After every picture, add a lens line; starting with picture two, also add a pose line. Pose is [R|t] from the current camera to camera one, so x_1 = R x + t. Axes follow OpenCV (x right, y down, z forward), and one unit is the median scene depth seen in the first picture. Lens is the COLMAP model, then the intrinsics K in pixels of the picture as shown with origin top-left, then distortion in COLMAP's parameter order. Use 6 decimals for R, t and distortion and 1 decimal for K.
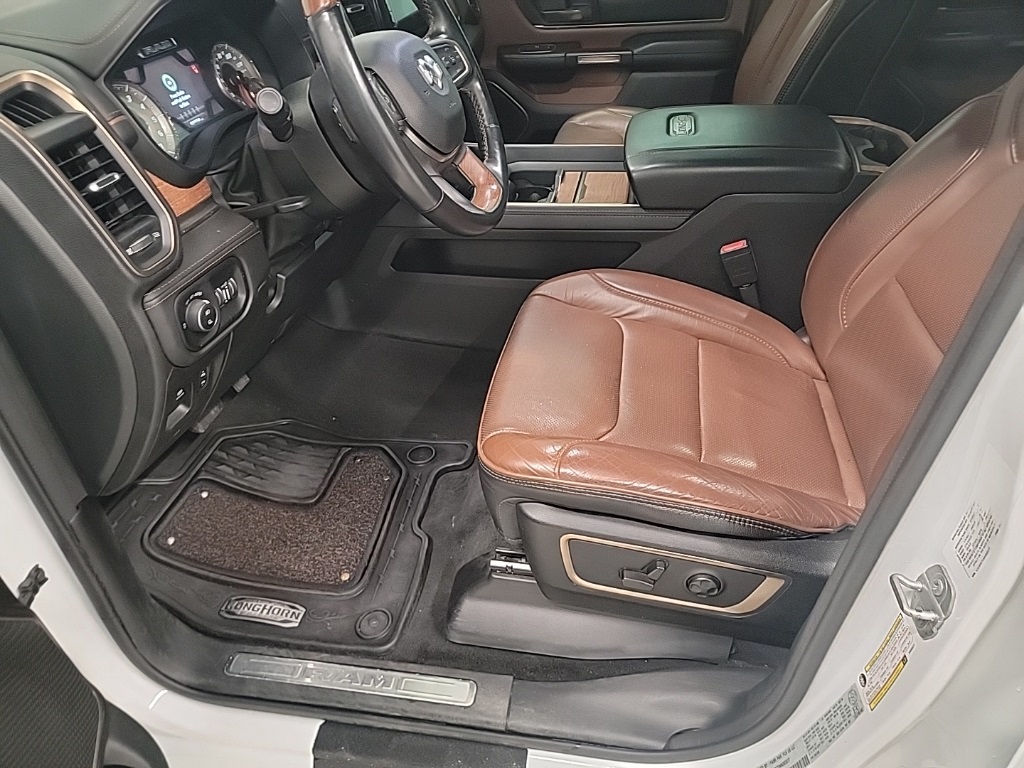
lens RADIAL K [[711.2, 0, 509.5], [0, 711.2, 389.5], [0, 0, 1]] dist [0.088075, -0.083925]
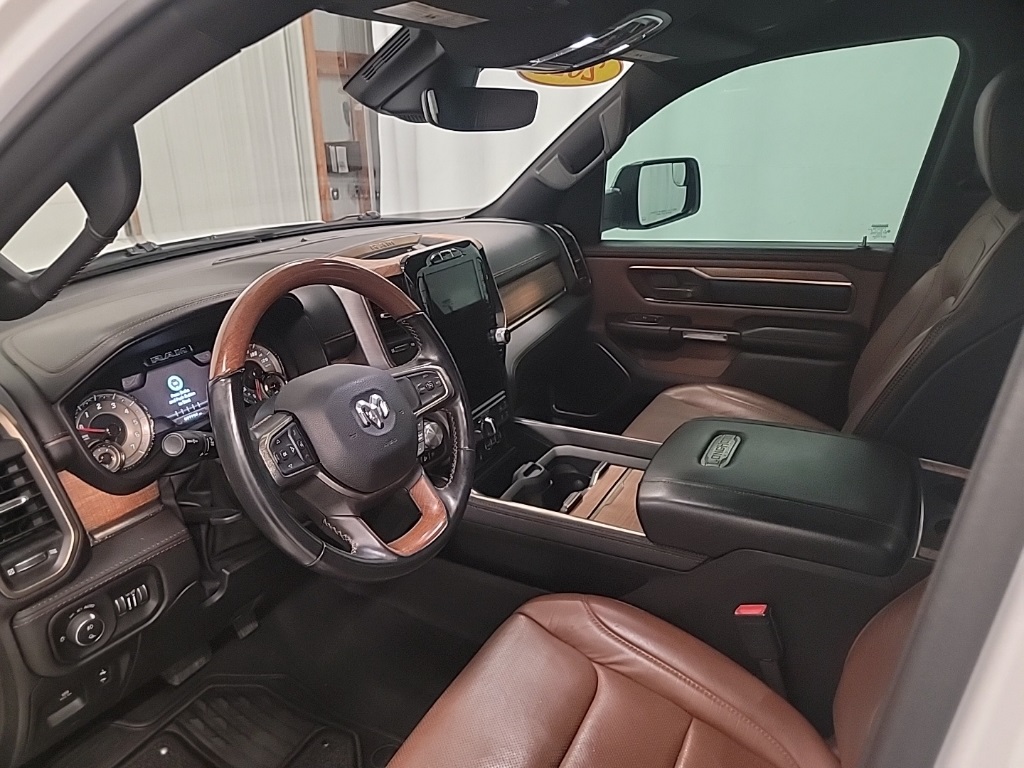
lens RADIAL K [[711.6, 0, 512.0], [0, 711.6, 384.0], [0, 0, 1]] dist [0.004983, -0.001935]
pose [[0.951137, 0.120381, -0.284335, 0.319996], [-0.187410, 0.956919, -0.221771, -0.272609], [0.245389, 0.264222, 0.932722, 0.115762]]
